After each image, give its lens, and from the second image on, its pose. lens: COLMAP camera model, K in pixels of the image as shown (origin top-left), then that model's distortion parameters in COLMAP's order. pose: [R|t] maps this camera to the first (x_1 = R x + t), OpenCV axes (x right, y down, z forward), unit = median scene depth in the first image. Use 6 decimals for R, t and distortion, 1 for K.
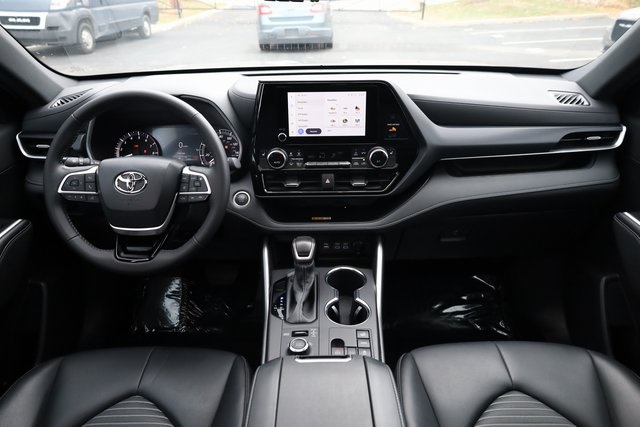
lens RADIAL K [[448.3, 0, 318.5], [0, 448.3, 210.3], [0, 0, 1]] dist [-0.012518, 0.000779]
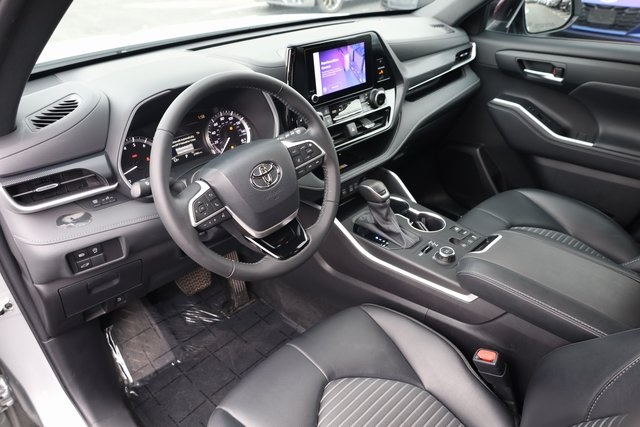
lens RADIAL K [[448.3, 0, 317.9], [0, 448.3, 215.4], [0, 0, 1]] dist [-0.012518, 0.000779]
pose [[0.723177, -0.362412, 0.587939, -0.762084], [0.313869, 0.930738, 0.187652, -0.102677], [-0.615224, 0.048831, 0.786838, 0.200681]]
